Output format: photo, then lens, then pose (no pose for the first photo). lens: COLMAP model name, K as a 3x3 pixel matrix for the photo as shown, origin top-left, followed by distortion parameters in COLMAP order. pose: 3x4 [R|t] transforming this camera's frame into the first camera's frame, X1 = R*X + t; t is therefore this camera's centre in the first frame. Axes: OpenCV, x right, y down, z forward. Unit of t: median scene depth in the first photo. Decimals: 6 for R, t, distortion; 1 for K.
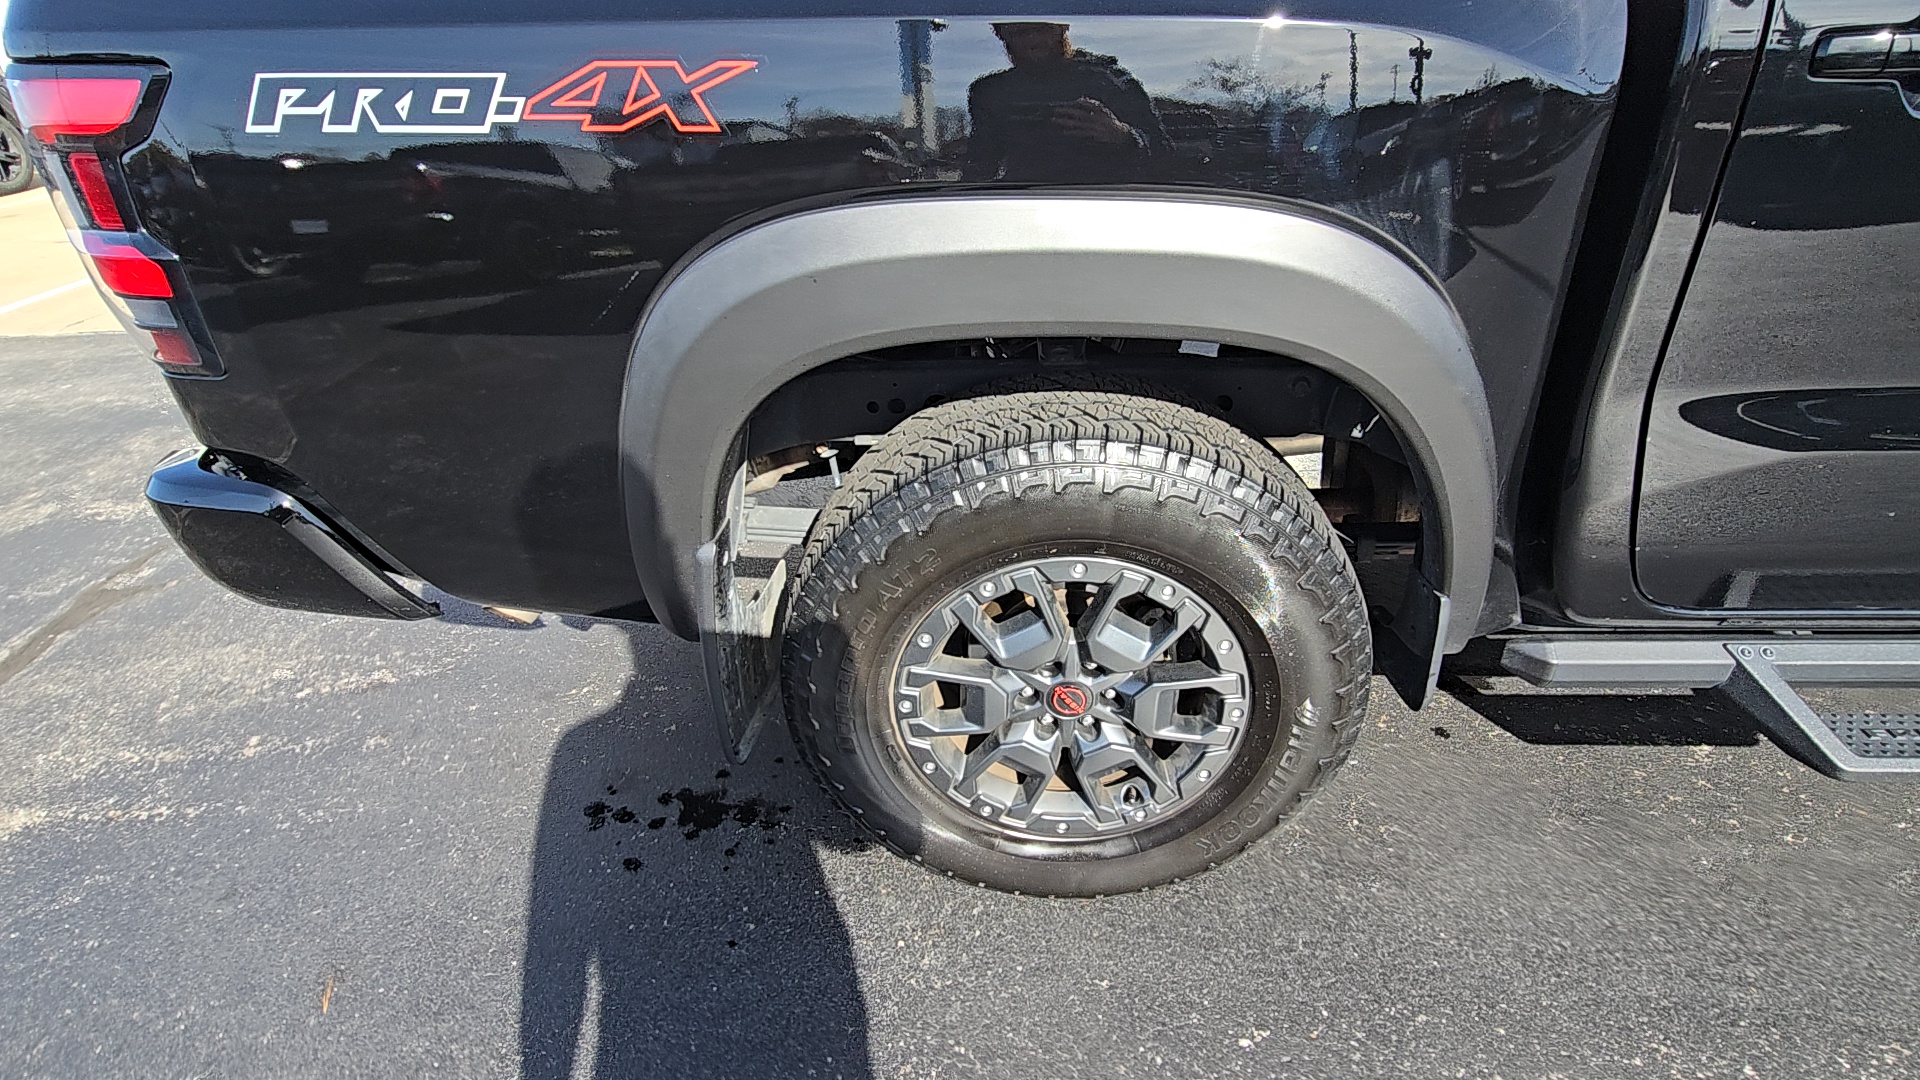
lens RADIAL K [[972.7, 0, 948.0], [0, 972.7, 548.0], [0, 0, 1]] dist [0.002292, -0.001230]
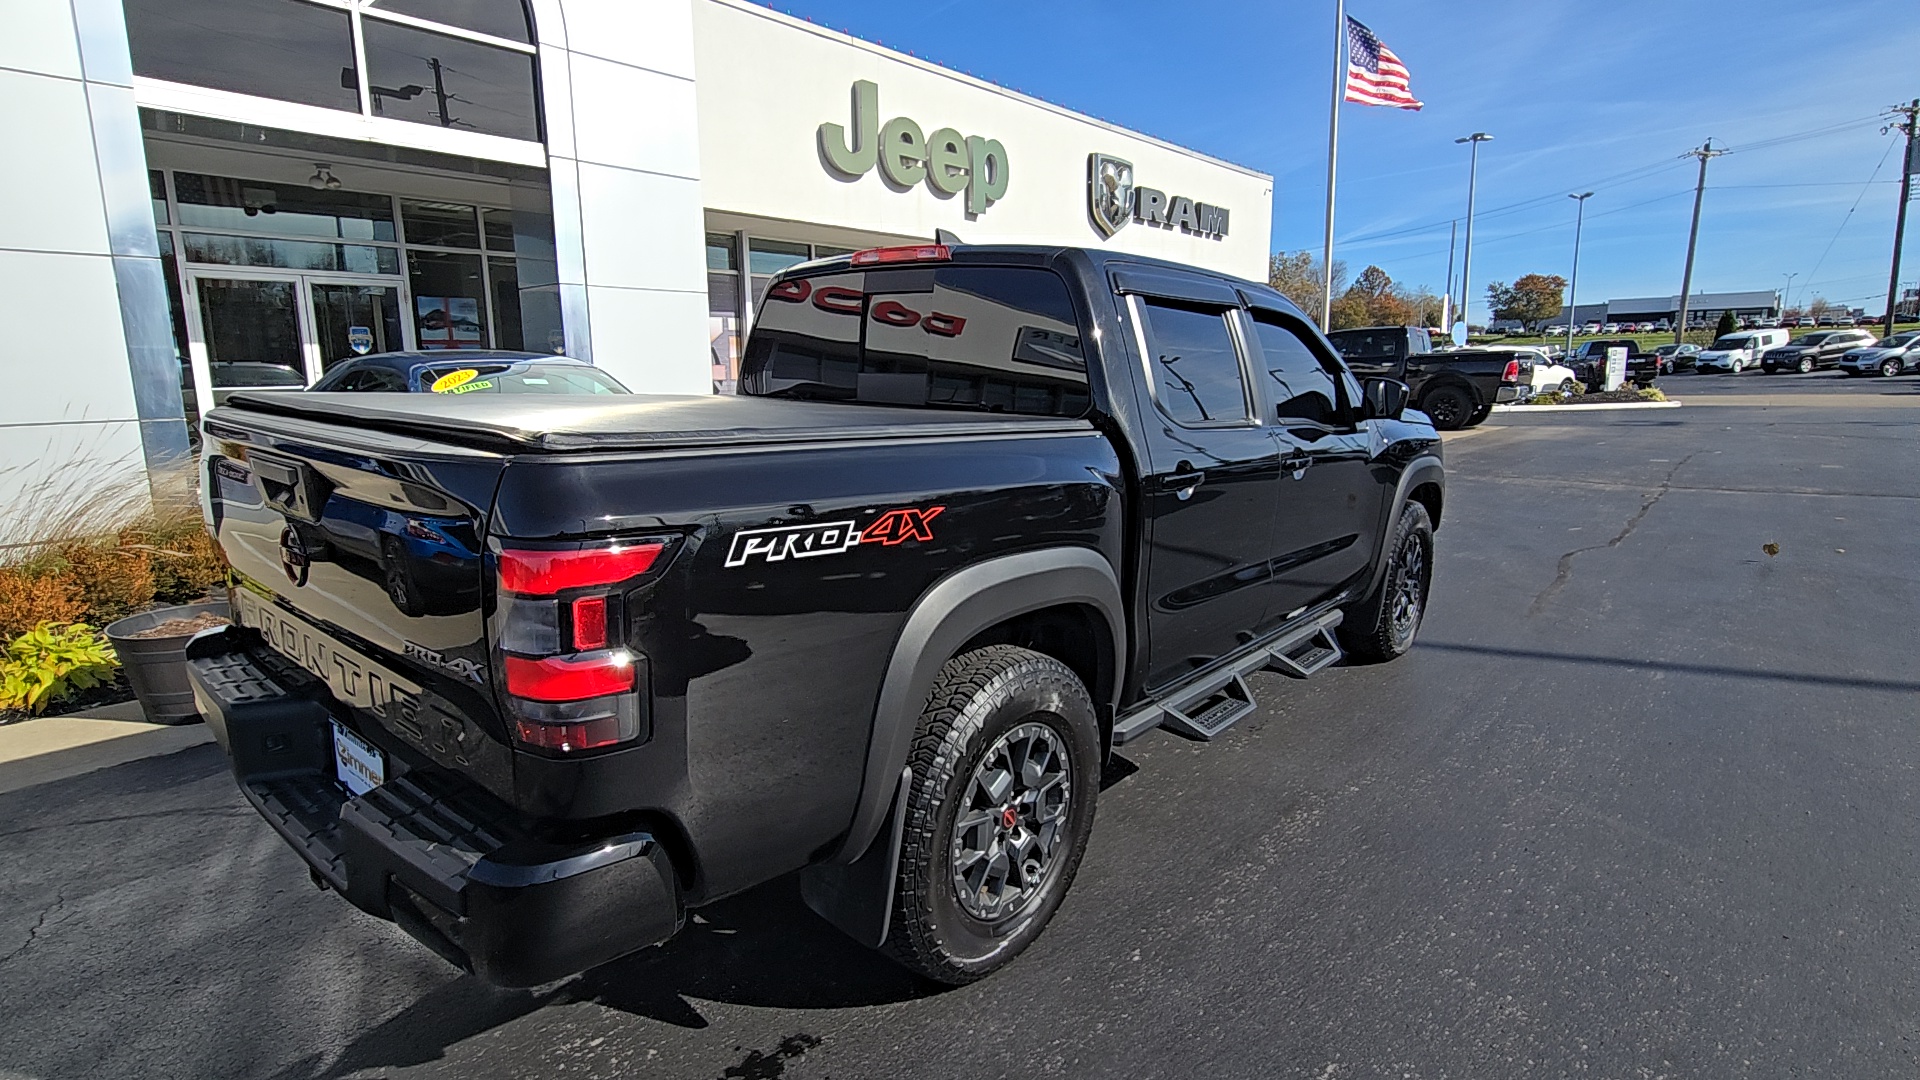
lens RADIAL K [[972.7, 0, 958.3], [0, 972.7, 548.9], [0, 0, 1]] dist [0.002292, -0.001230]
pose [[0.597817, -0.098260, 0.795588, -1.440398], [0.375822, 0.910987, -0.169886, -0.027074], [-0.708077, 0.400560, 0.581531, -0.184366]]
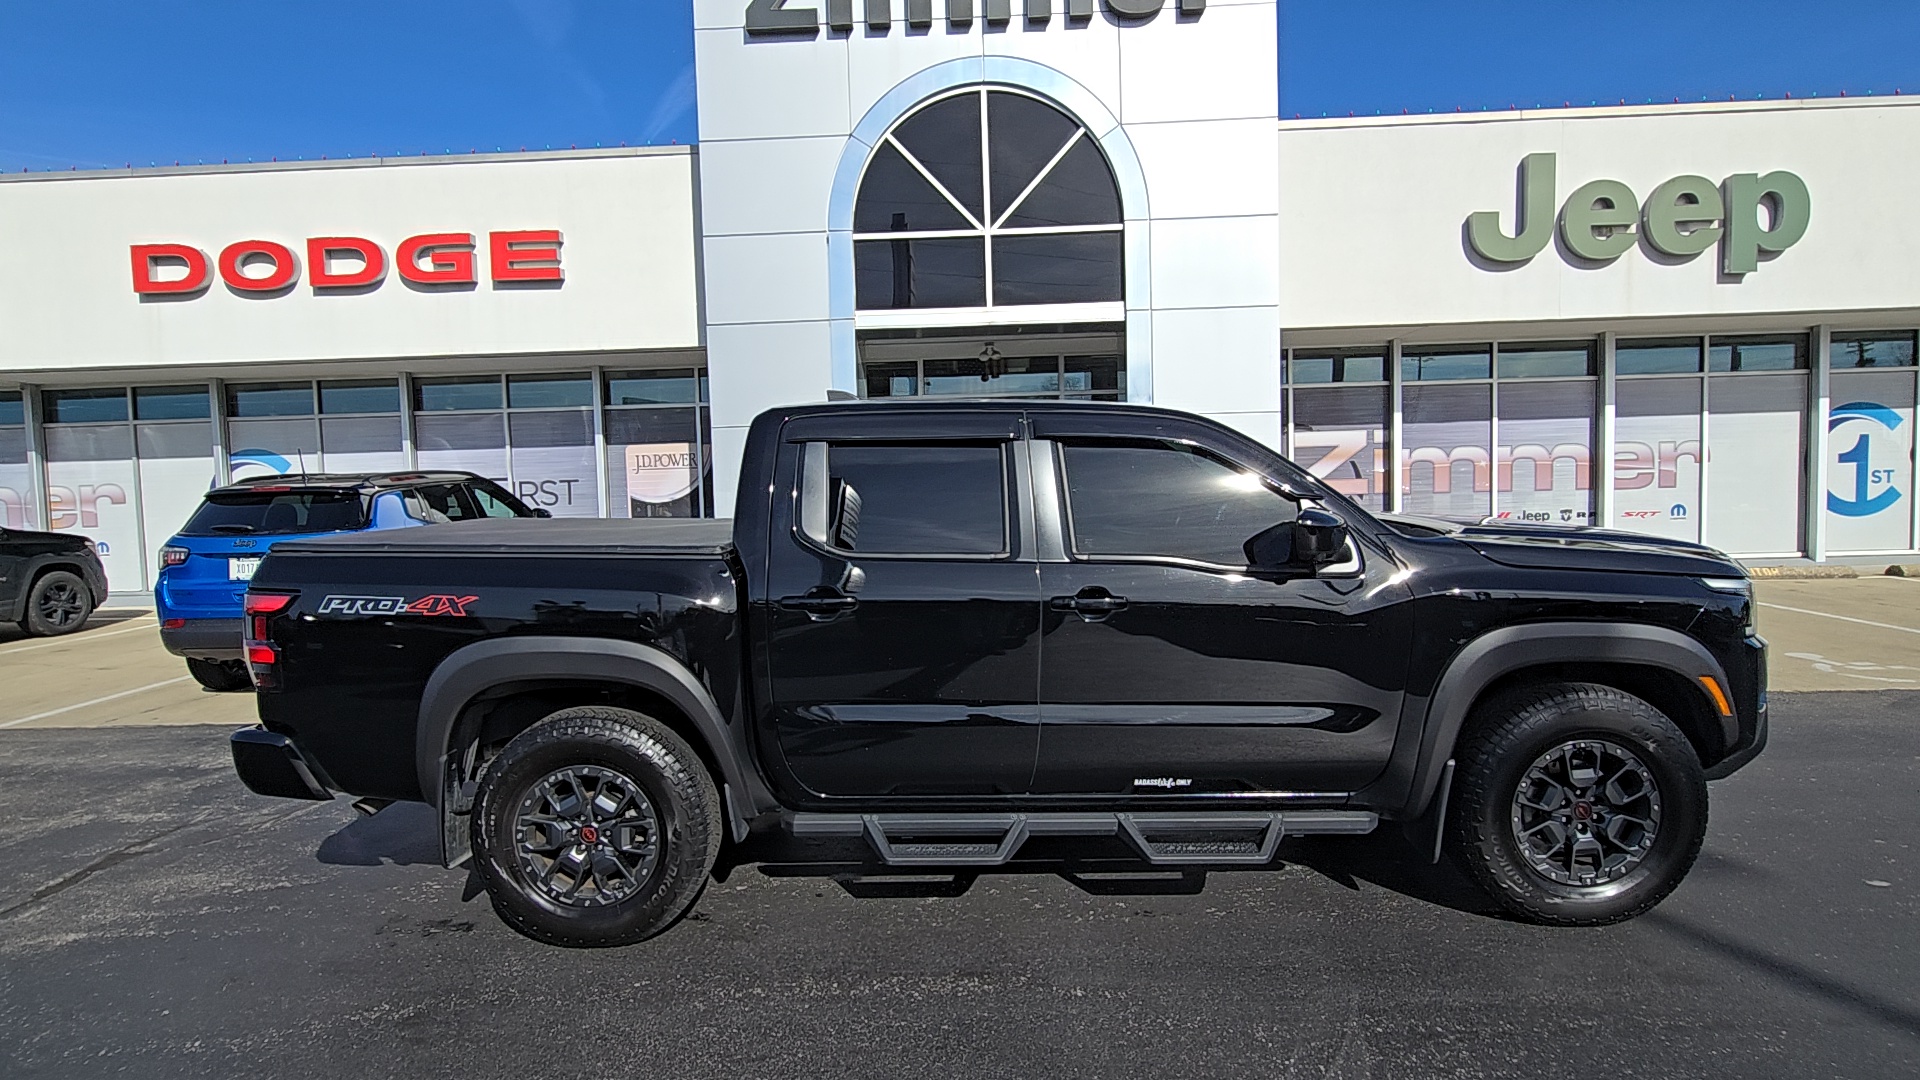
lens RADIAL K [[972.7, 0, 945.0], [0, 972.7, 549.9], [0, 0, 1]] dist [0.002292, -0.001230]
pose [[0.998999, 0.026634, 0.035932, 0.997745], [-0.007910, 0.895904, -0.444177, 0.652122], [-0.044022, 0.443449, 0.895218, -1.677288]]
